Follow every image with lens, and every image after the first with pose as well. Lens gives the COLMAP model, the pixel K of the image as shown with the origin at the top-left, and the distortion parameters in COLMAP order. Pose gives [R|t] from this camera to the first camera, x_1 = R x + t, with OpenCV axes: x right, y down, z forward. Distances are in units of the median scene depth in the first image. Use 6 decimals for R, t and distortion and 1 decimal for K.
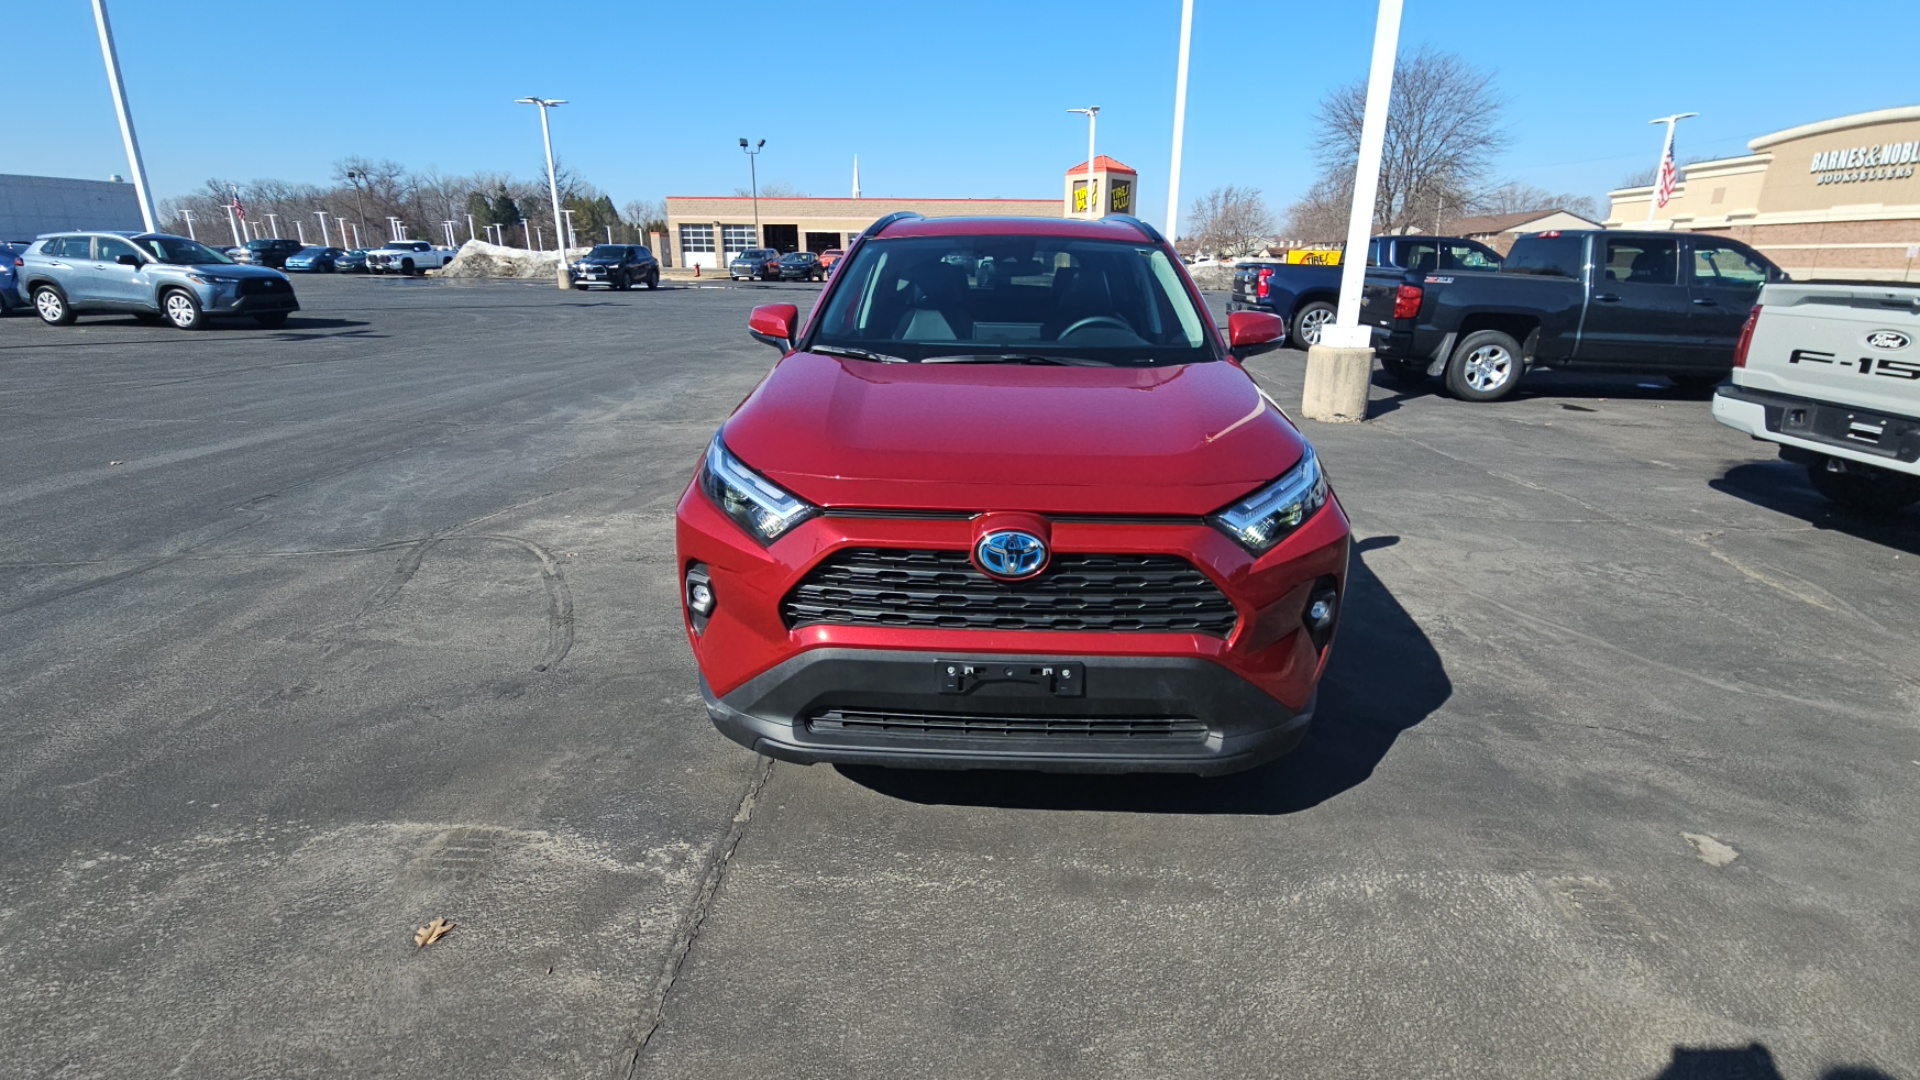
lens RADIAL K [[858.4, 0, 983.2], [0, 858.4, 536.8], [0, 0, 1]] dist [0.007060, -0.005799]
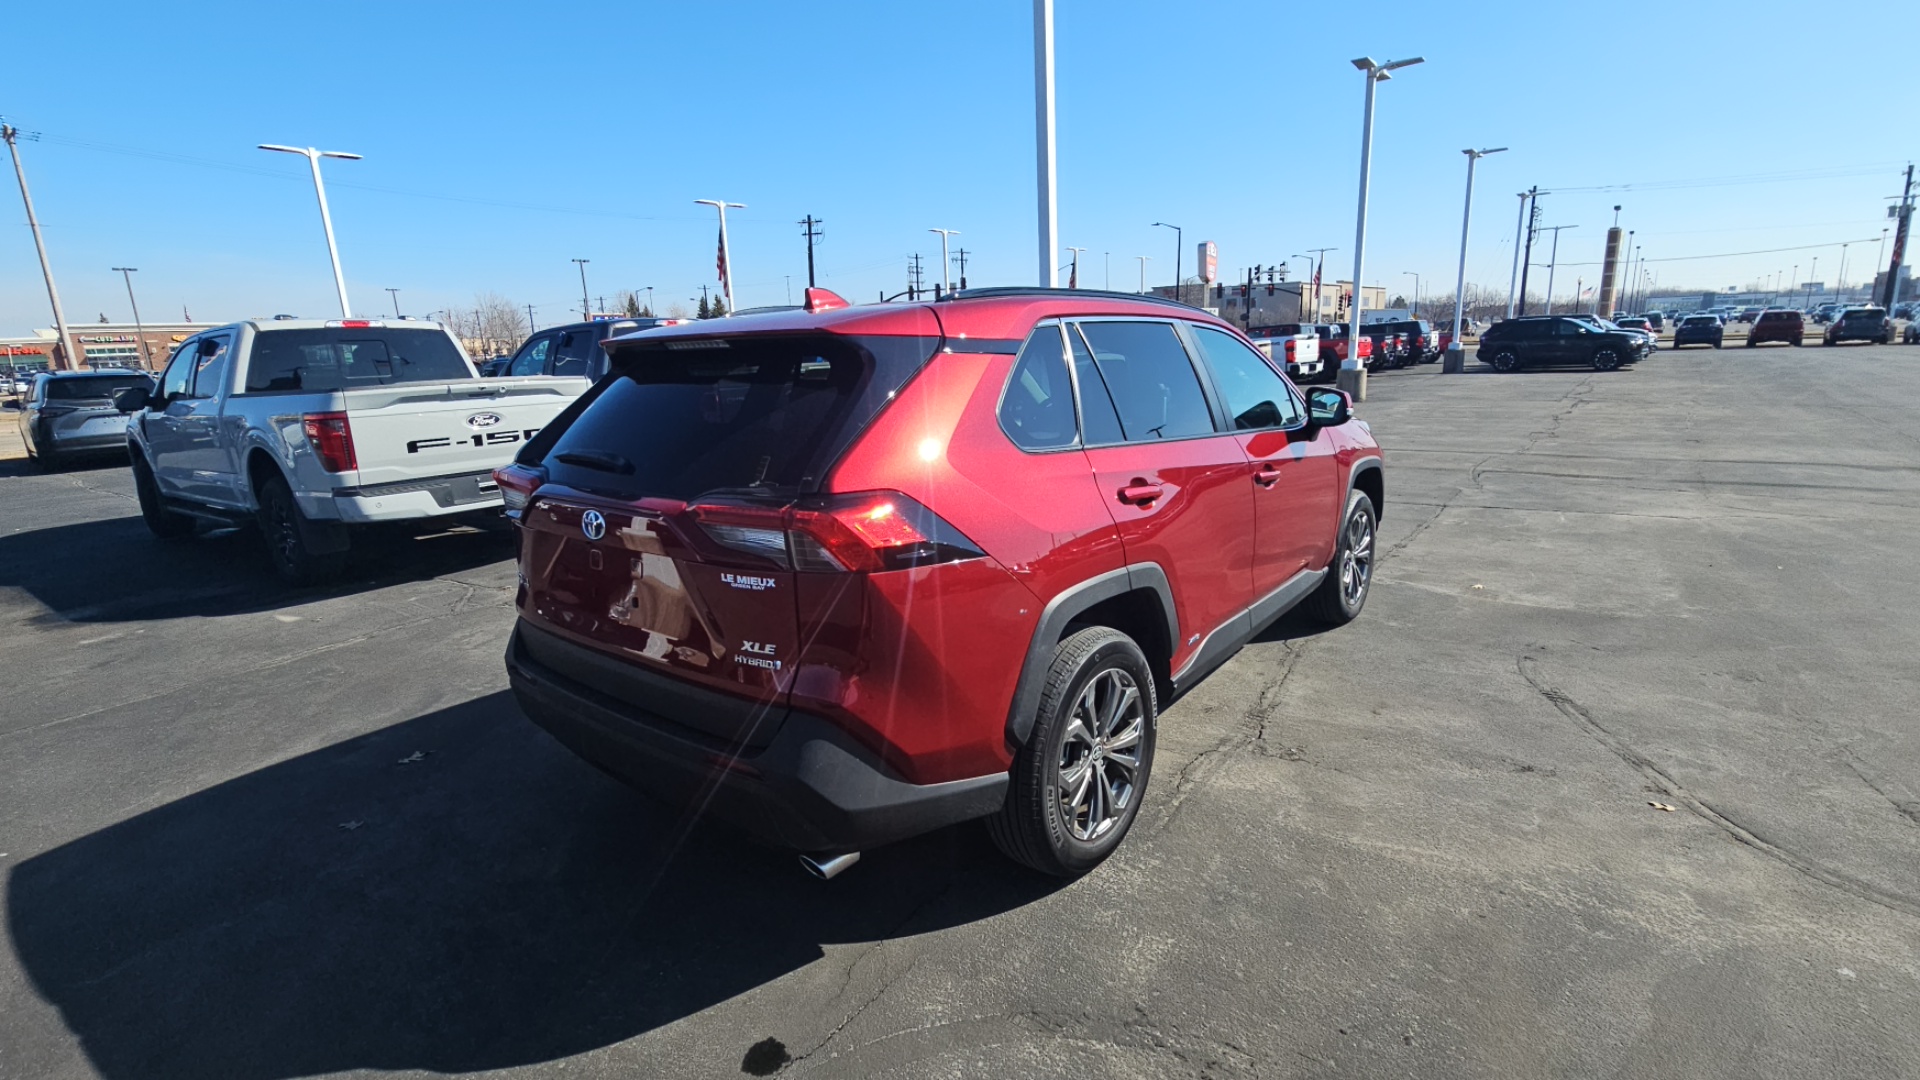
lens RADIAL K [[858.4, 0, 976.7], [0, 858.4, 543.6], [0, 0, 1]] dist [0.007060, -0.005799]
pose [[-0.803765, -0.117990, 0.583130, -0.424009], [0.210175, 0.860629, 0.463836, -0.545180], [-0.556587, 0.495375, -0.666945, 1.616746]]
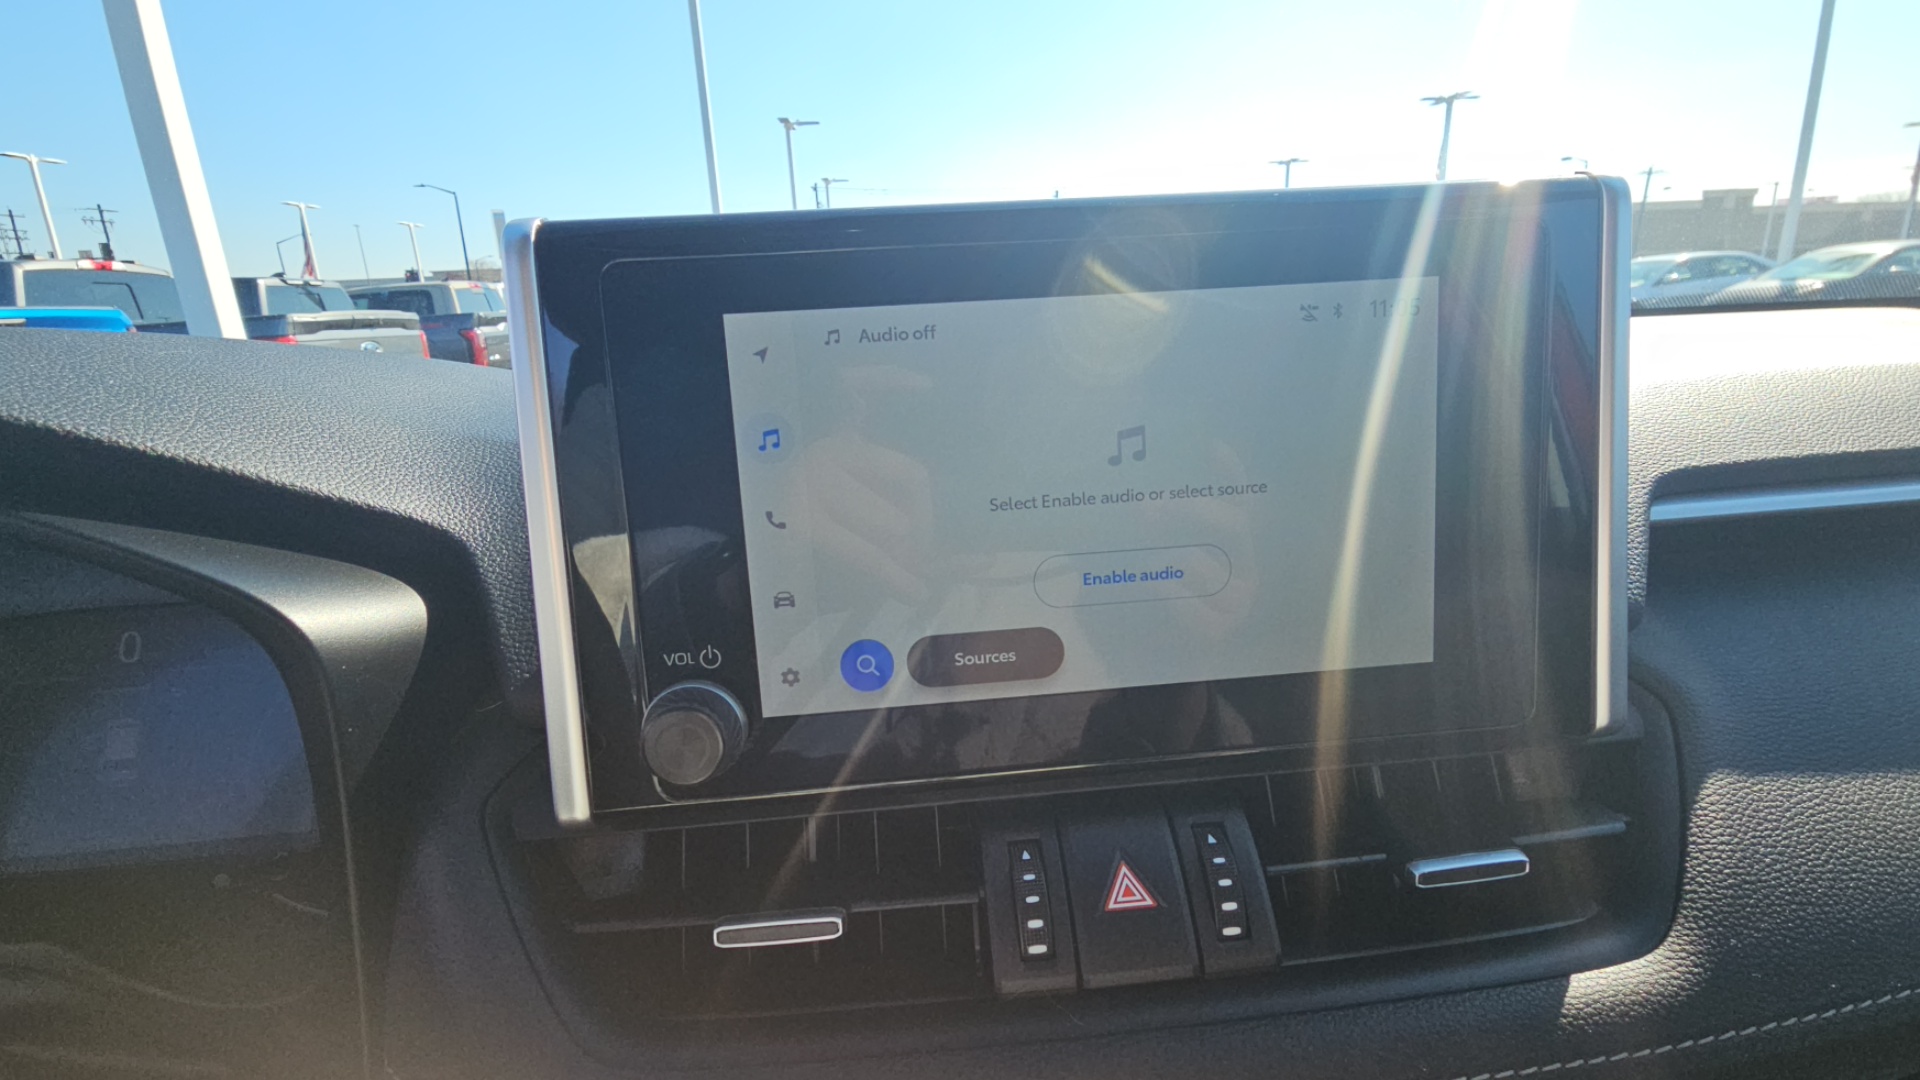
lens RADIAL K [[858.4, 0, 978.9], [0, 858.4, 551.1], [0, 0, 1]] dist [0.007060, -0.005799]
pose [[-0.994254, 0.062154, -0.087160, 0.032256], [0.003069, 0.830407, 0.557149, -0.199231], [0.107007, 0.553680, -0.825826, 0.815080]]
